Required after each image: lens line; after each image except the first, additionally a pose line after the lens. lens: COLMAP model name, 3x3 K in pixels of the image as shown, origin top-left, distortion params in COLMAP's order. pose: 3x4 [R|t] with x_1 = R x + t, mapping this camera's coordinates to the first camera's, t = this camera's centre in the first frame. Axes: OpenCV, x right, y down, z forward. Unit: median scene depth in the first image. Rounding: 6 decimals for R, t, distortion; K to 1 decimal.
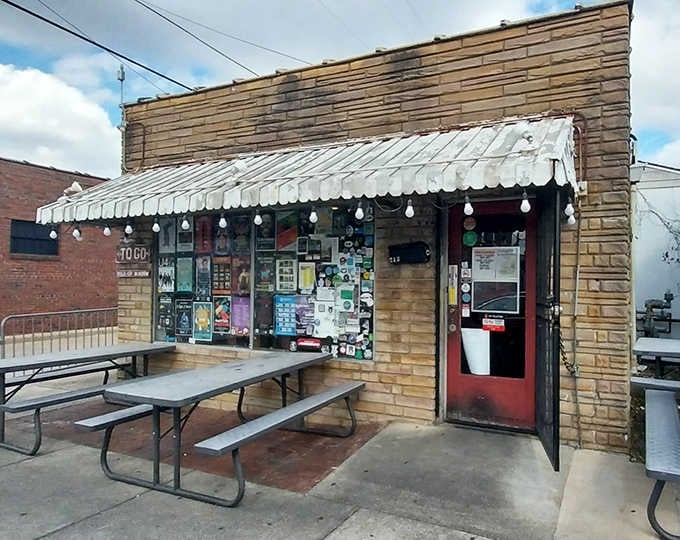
lens RADIAL K [[485.5, 0, 340.6], [0, 485.5, 272.4], [0, 0, 1]] dist [0.031186, -0.004592]
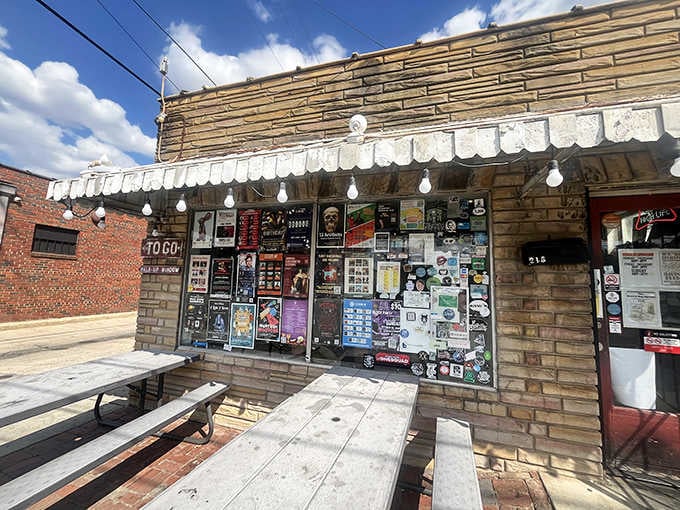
lens RADIAL K [[321.0, 0, 332.0], [0, 321.0, 245.1], [0, 0, 1]] dist [-0.001040, 0.000564]
pose [[0.987662, 0.043814, 0.150349, -0.259571], [-0.028746, 0.994474, -0.100968, 0.011090], [-0.153942, 0.095400, 0.983464, 0.461642]]
